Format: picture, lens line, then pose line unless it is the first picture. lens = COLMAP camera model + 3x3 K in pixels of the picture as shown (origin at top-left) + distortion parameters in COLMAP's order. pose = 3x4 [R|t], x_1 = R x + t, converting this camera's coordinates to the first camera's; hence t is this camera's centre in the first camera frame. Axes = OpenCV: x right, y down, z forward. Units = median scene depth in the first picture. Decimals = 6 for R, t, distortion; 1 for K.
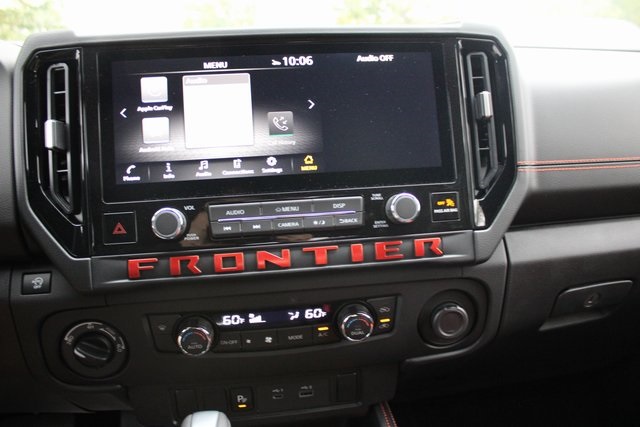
lens RADIAL K [[528.3, 0, 318.0], [0, 528.3, 216.4], [0, 0, 1]] dist [-0.152677, 0.016625]
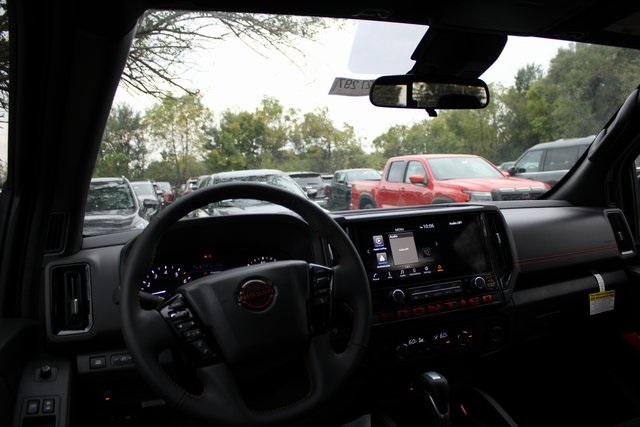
lens RADIAL K [[528.3, 0, 322.2], [0, 528.3, 212.0], [0, 0, 1]] dist [-0.152677, 0.016625]
pose [[0.969781, -0.042121, 0.240314, -1.094190], [0.101593, 0.965245, -0.240791, 0.170508], [-0.221820, 0.257929, 0.940356, -1.180235]]
